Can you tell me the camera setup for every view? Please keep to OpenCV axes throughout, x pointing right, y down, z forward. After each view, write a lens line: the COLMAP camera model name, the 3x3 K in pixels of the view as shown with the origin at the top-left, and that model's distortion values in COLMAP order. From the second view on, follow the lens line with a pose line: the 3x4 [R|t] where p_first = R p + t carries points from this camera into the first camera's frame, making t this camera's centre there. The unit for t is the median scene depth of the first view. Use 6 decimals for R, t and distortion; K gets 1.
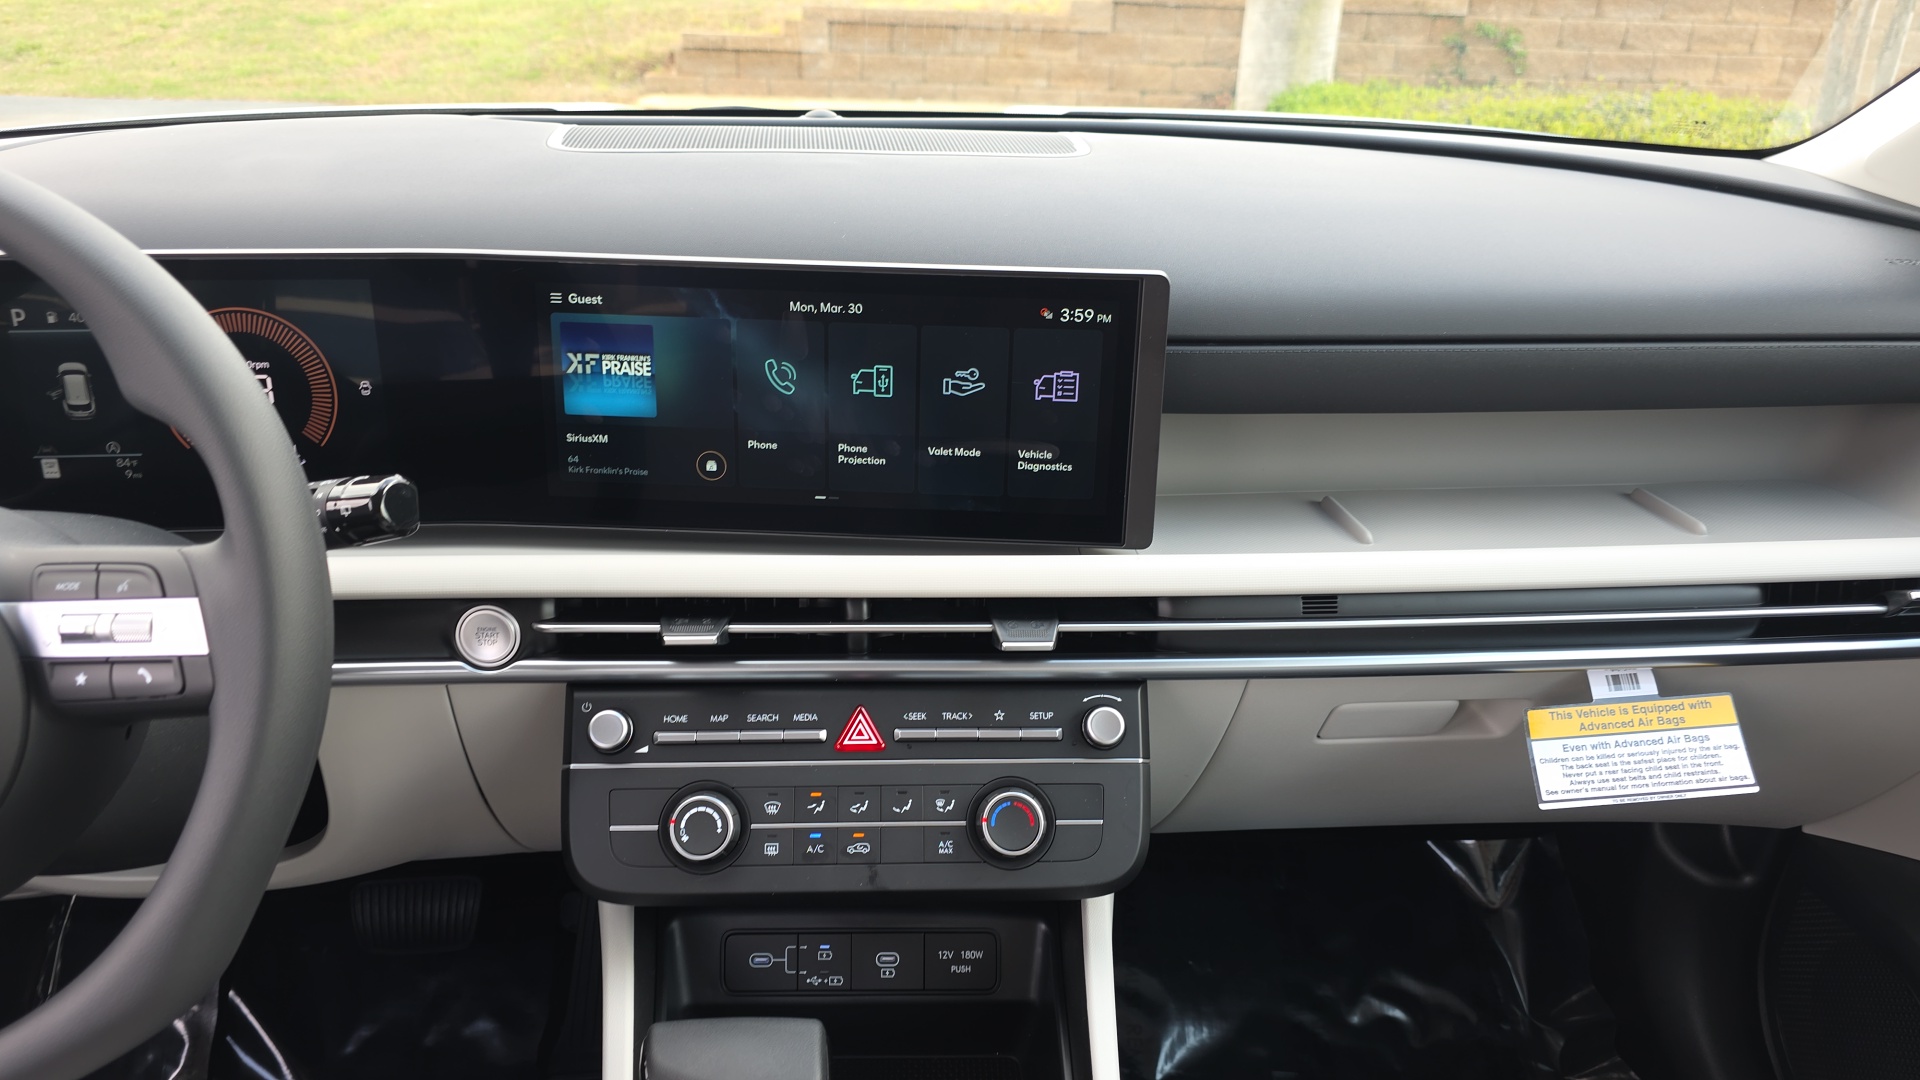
lens RADIAL K [[1307.3, 0, 947.0], [0, 1307.3, 544.5], [0, 0, 1]] dist [0.060960, -0.061450]
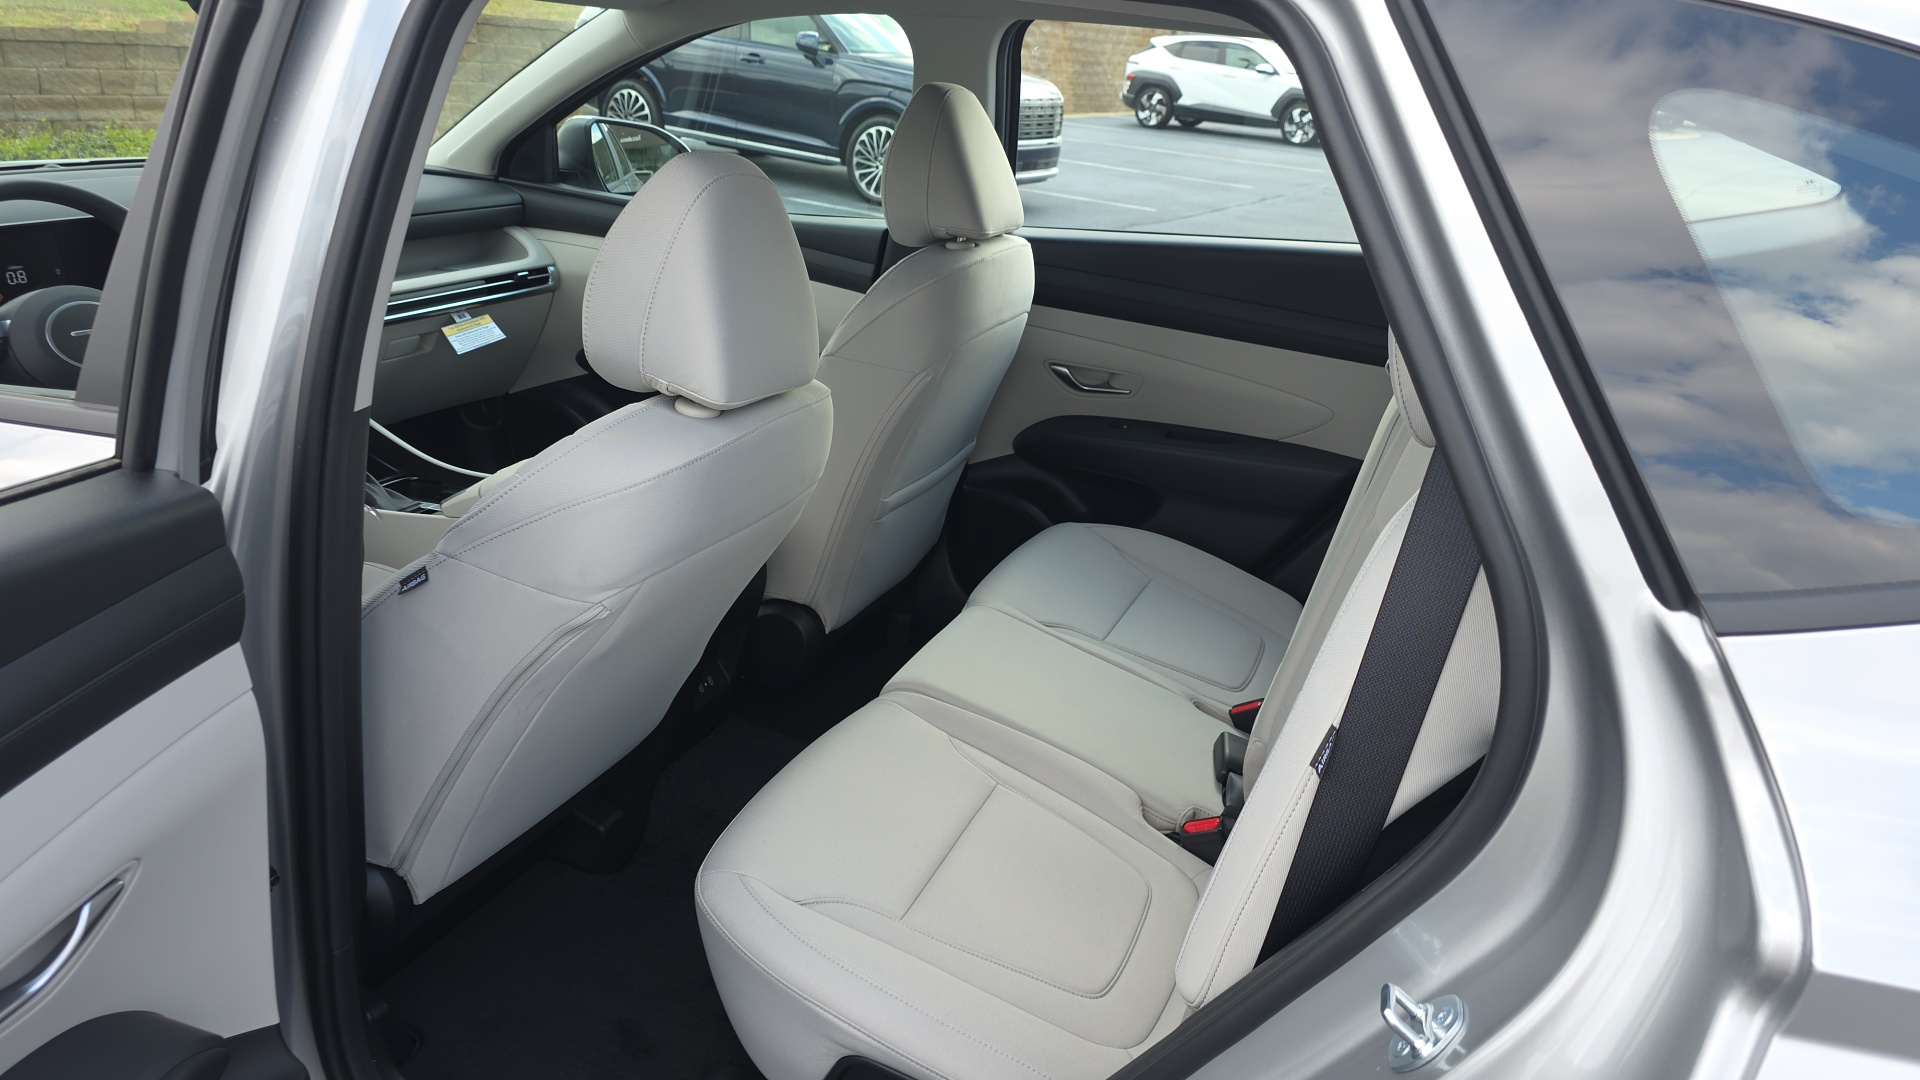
lens RADIAL K [[1307.3, 0, 966.4], [0, 1307.3, 527.3], [0, 0, 1]] dist [0.060960, -0.061450]
pose [[0.469127, -0.297391, 0.831552, -1.958534], [0.323256, 0.934075, 0.151690, 0.548167], [-0.821843, 0.197642, 0.534333, -1.854610]]
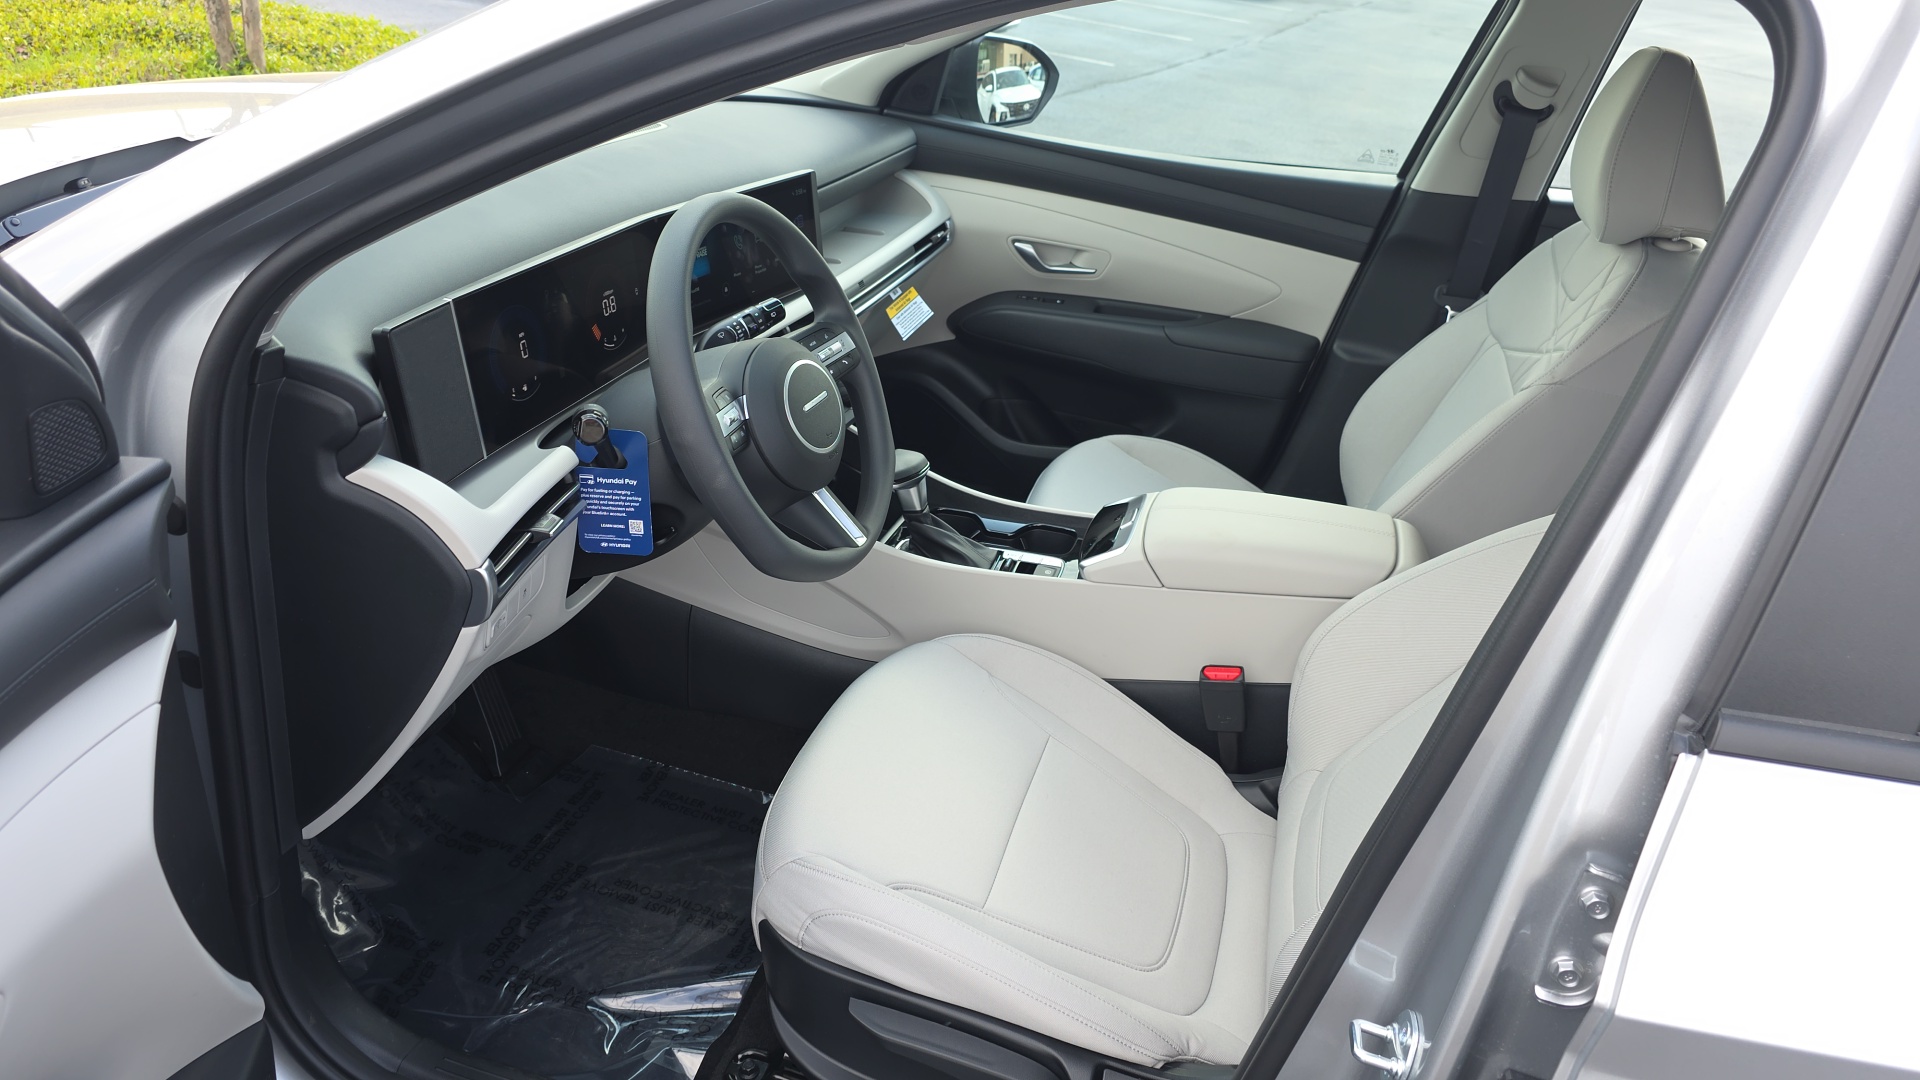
lens RADIAL K [[1307.3, 0, 1000.2], [0, 1307.3, 570.9], [0, 0, 1]] dist [0.060960, -0.061450]
pose [[0.338667, -0.426817, 0.838529, -2.148487], [0.301409, 0.893443, 0.333035, -0.242358], [-0.891323, 0.139952, 0.431226, -0.339241]]
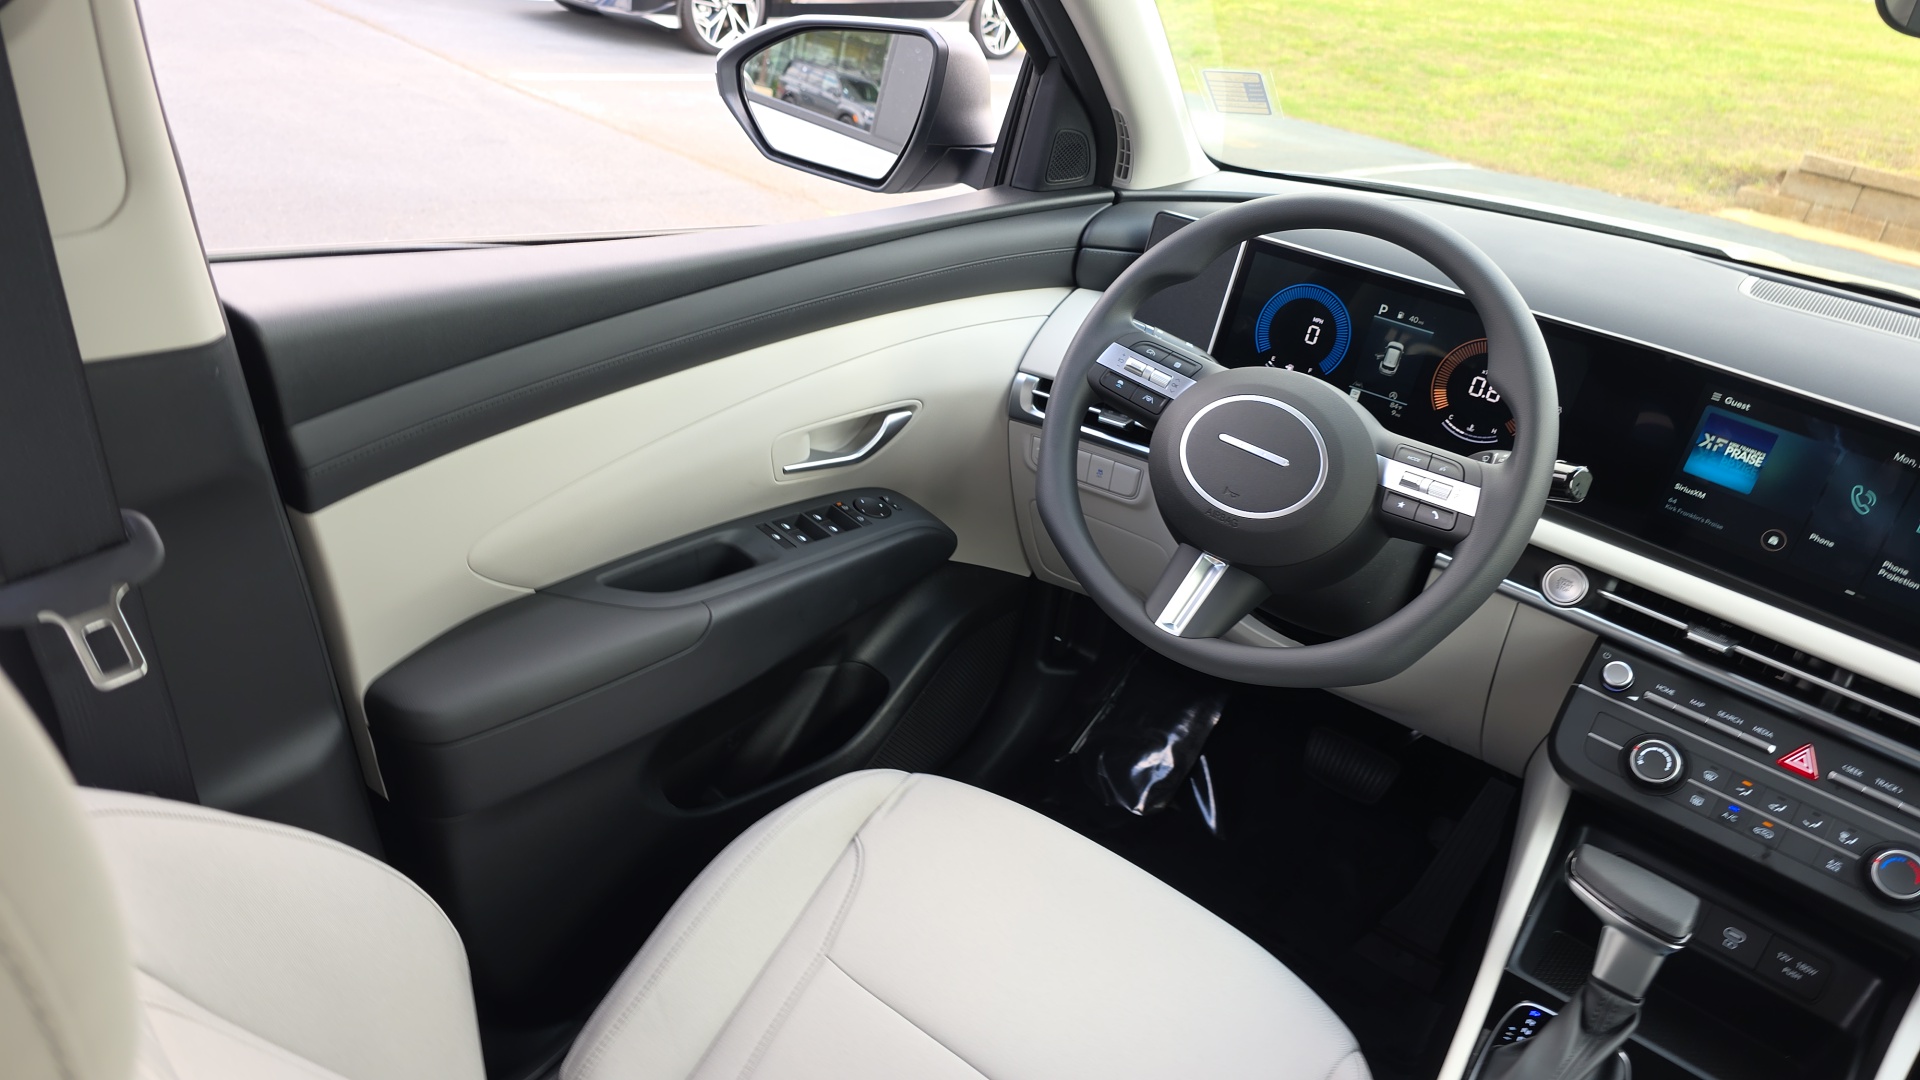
lens RADIAL K [[1307.3, 0, 932.4], [0, 1307.3, 537.7], [0, 0, 1]] dist [0.060960, -0.061450]
pose [[0.719867, 0.383712, -0.578409, -0.008380], [-0.405484, 0.908807, 0.098244, 0.163631], [0.563360, 0.163813, 0.809809, -0.658951]]
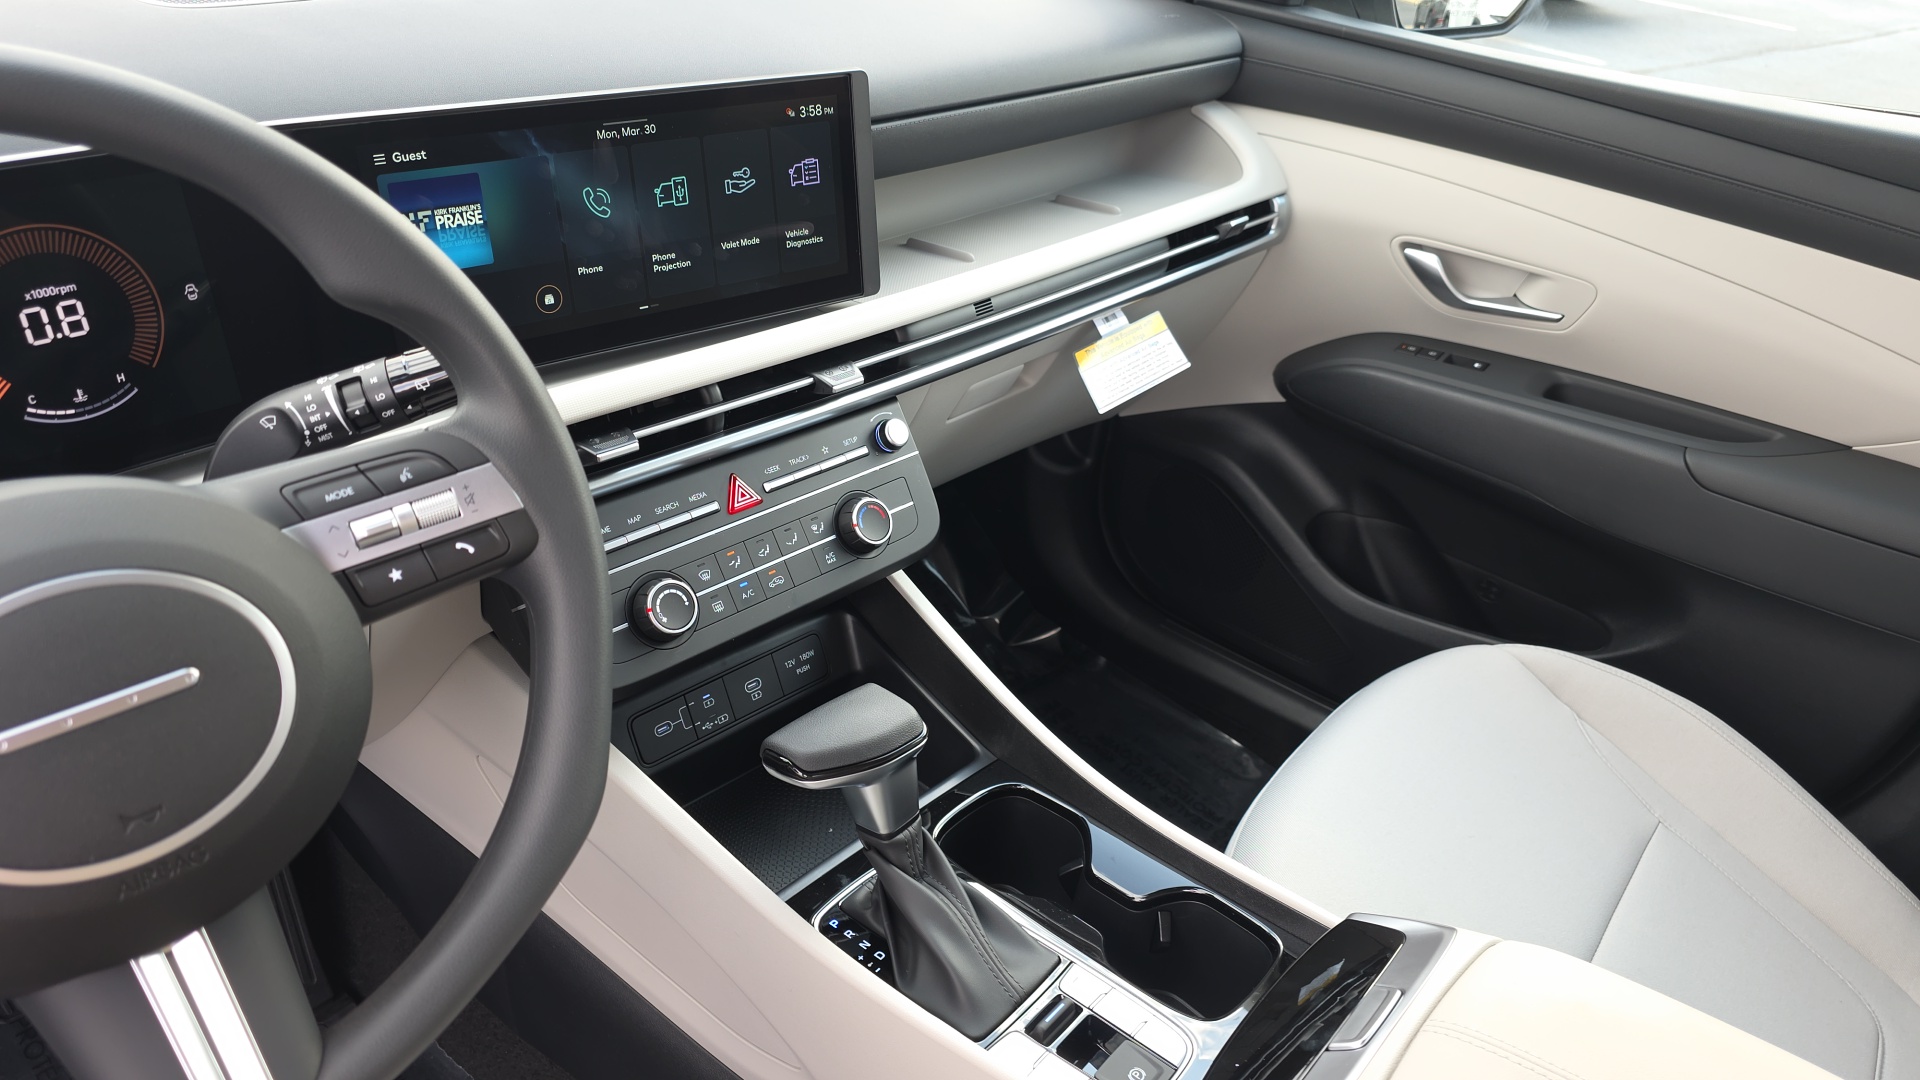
lens RADIAL K [[1307.3, 0, 941.5], [0, 1307.3, 530.9], [0, 0, 1]] dist [0.060960, -0.061450]
pose [[0.728682, -0.318506, 0.606280, -0.660296], [0.240398, 0.947898, 0.209041, -0.028769], [-0.641273, -0.006575, 0.767285, -0.027104]]
